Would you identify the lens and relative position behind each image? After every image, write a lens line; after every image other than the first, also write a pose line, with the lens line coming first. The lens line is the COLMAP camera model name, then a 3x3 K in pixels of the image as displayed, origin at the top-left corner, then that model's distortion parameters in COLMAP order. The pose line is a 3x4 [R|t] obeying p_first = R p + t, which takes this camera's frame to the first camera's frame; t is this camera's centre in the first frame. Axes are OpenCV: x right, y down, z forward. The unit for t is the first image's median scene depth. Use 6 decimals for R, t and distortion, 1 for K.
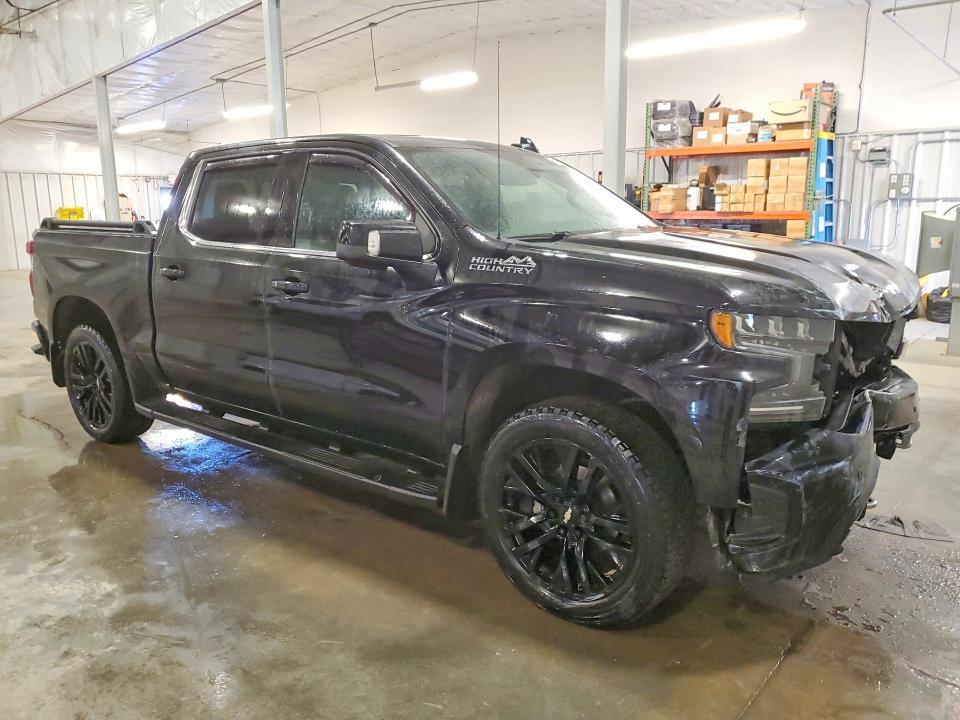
lens RADIAL K [[768.9, 0, 480.0], [0, 768.9, 360.0], [0, 0, 1]] dist [0.005196, 0.009783]
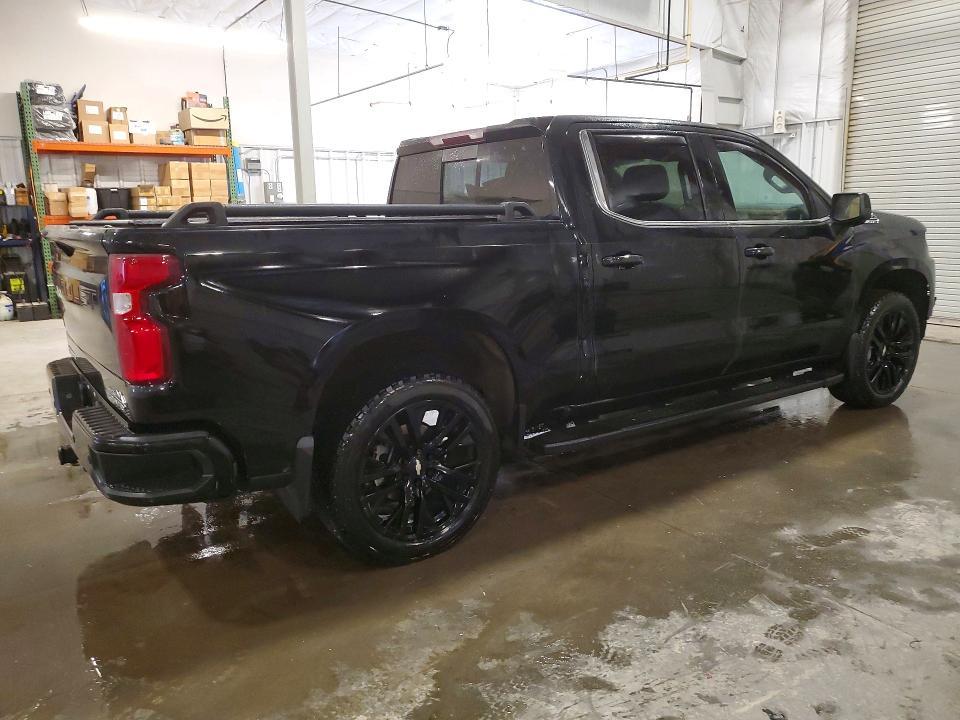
lens RADIAL K [[768.9, 0, 480.0], [0, 768.9, 360.0], [0, 0, 1]] dist [0.005196, 0.009783]
pose [[0.252321, -0.180443, 0.950671, -0.561592], [0.200343, 0.970913, 0.131111, -0.066195], [-0.946677, 0.157379, 0.281132, 0.406100]]
